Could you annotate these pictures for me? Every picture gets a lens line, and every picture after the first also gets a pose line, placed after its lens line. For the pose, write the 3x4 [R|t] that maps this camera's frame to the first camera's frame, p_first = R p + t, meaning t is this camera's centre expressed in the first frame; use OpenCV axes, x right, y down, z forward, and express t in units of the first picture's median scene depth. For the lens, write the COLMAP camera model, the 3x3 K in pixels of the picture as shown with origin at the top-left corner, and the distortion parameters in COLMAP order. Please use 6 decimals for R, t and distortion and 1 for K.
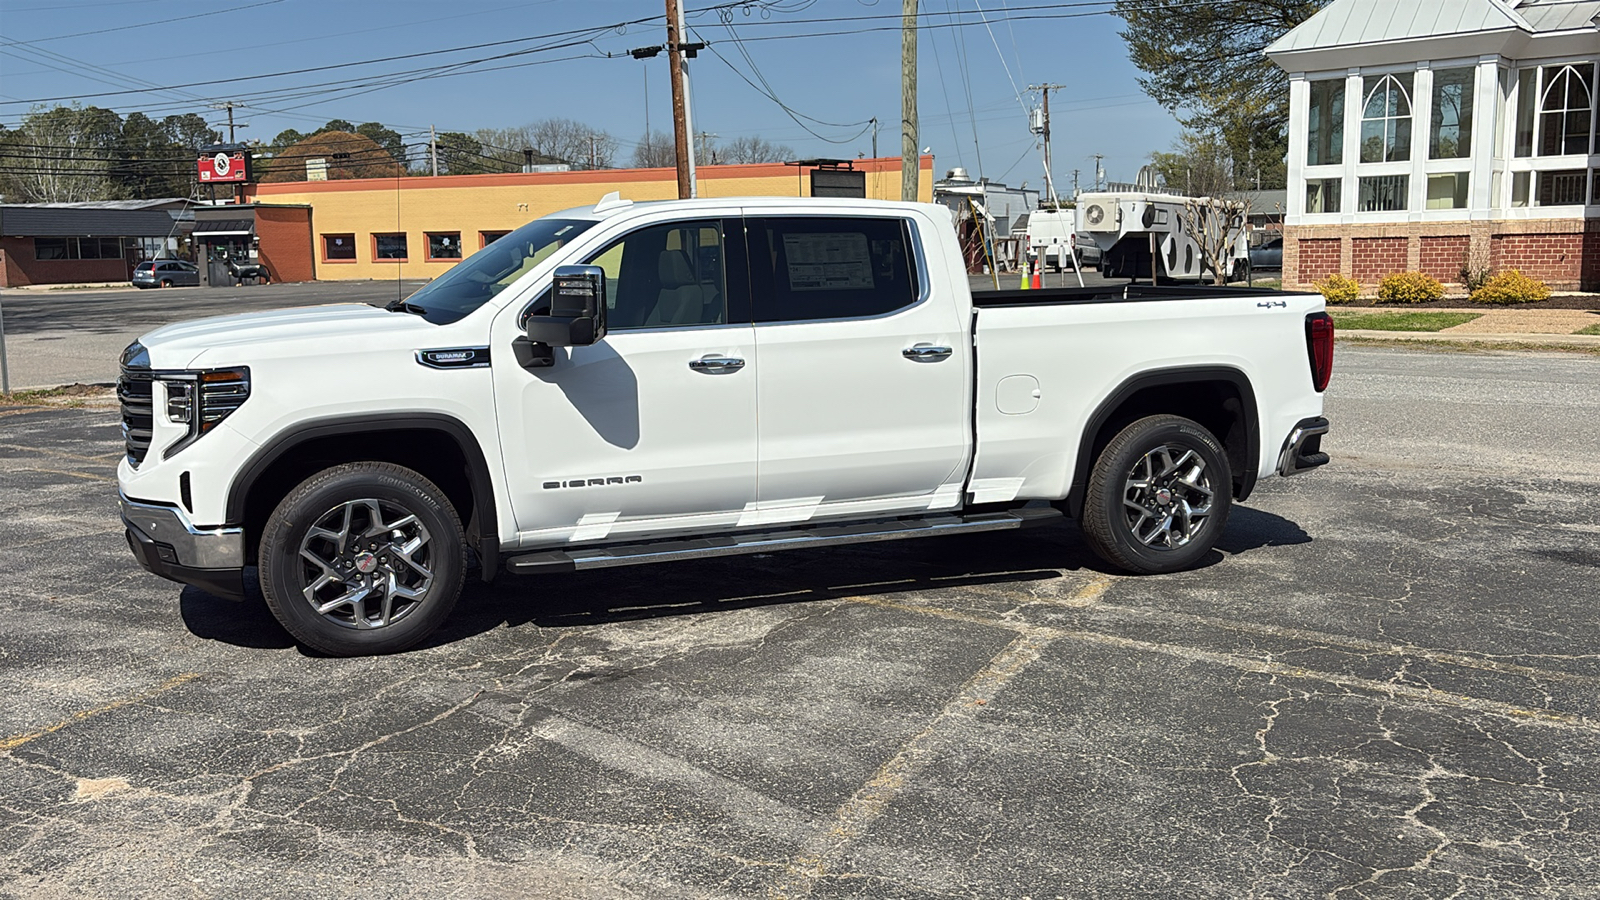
lens RADIAL K [[1491.2, 0, 760.2], [0, 1491.2, 466.6], [0, 0, 1]] dist [0.034157, 0.000000]
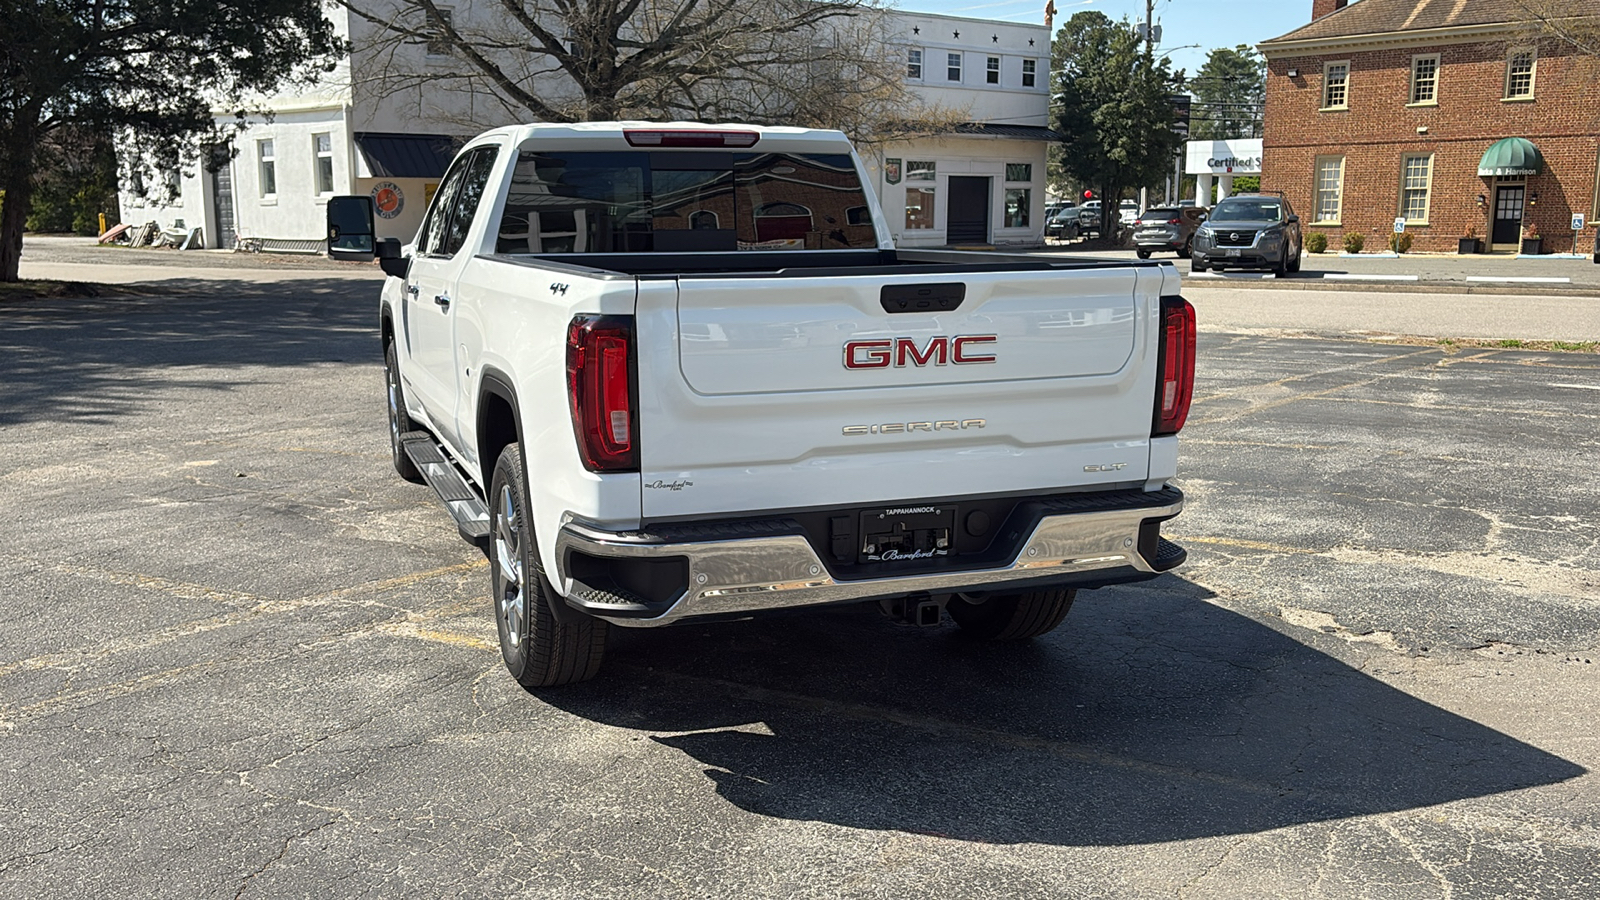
lens RADIAL K [[1491.2, 0, 753.6], [0, 1491.2, 539.6], [0, 0, 1]] dist [0.034157, 0.000000]
pose [[-0.043910, 0.233939, -0.971259, 0.992306], [-0.145954, 0.960264, 0.237889, -0.178083], [0.988316, 0.152205, -0.008021, 1.207982]]
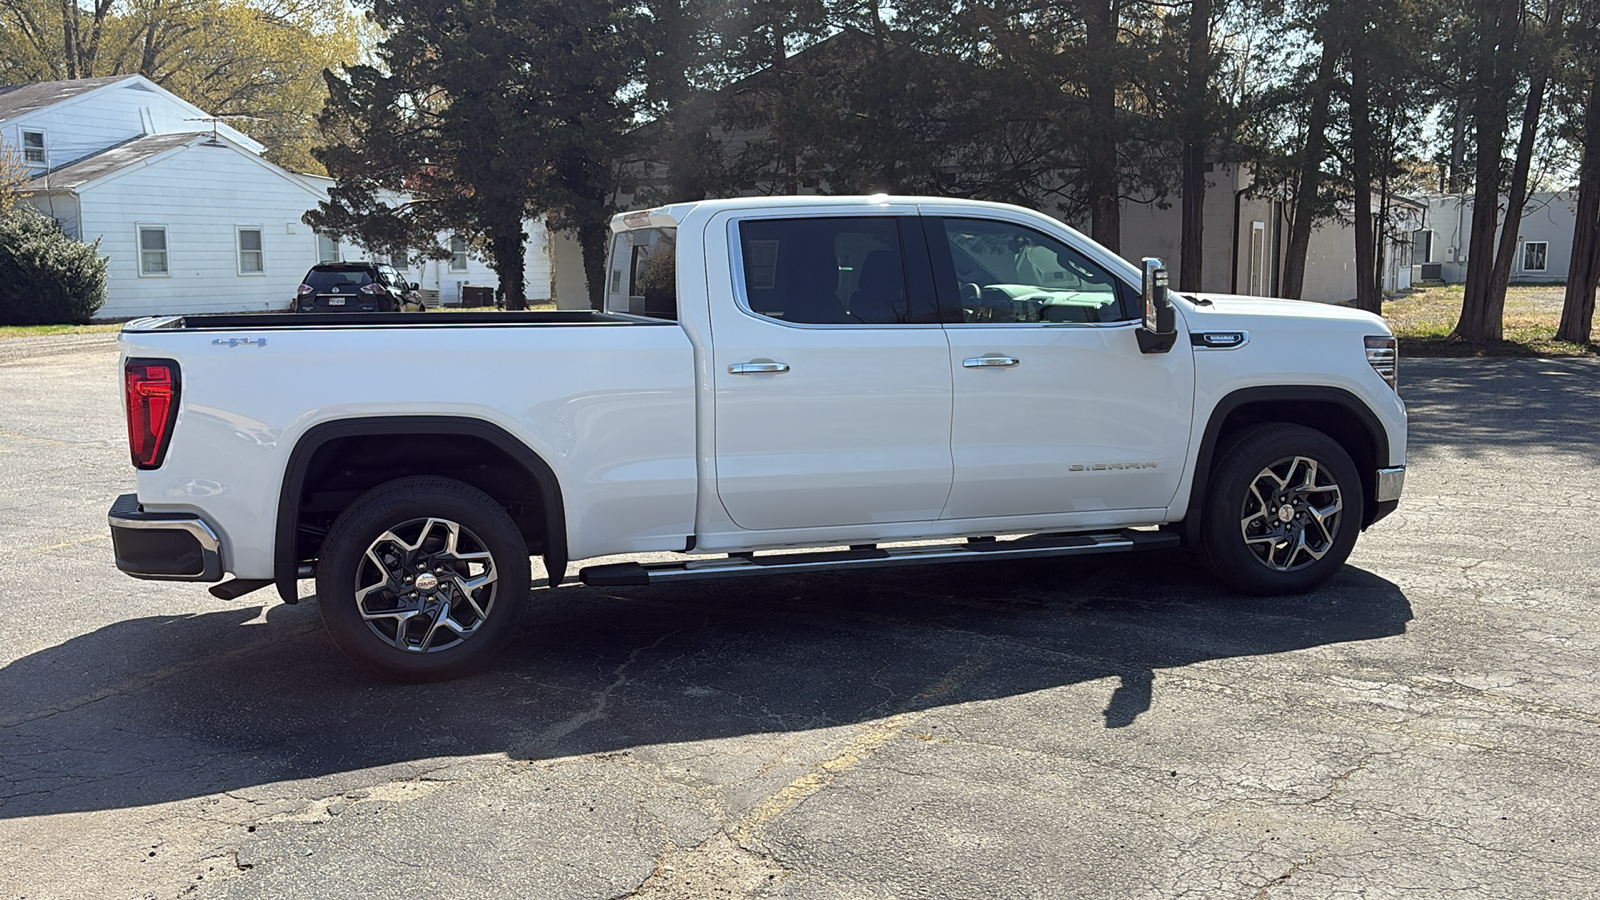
lens RADIAL K [[1489.7, 0, 765.8], [0, 1489.7, 456.4], [0, 0, 1]] dist [0.031074, 0.000000]
pose [[-0.996271, 0.010780, 0.085599, -0.062067], [0.034321, 0.959799, 0.278582, -0.311820], [-0.079155, 0.280481, -0.956590, 2.118811]]
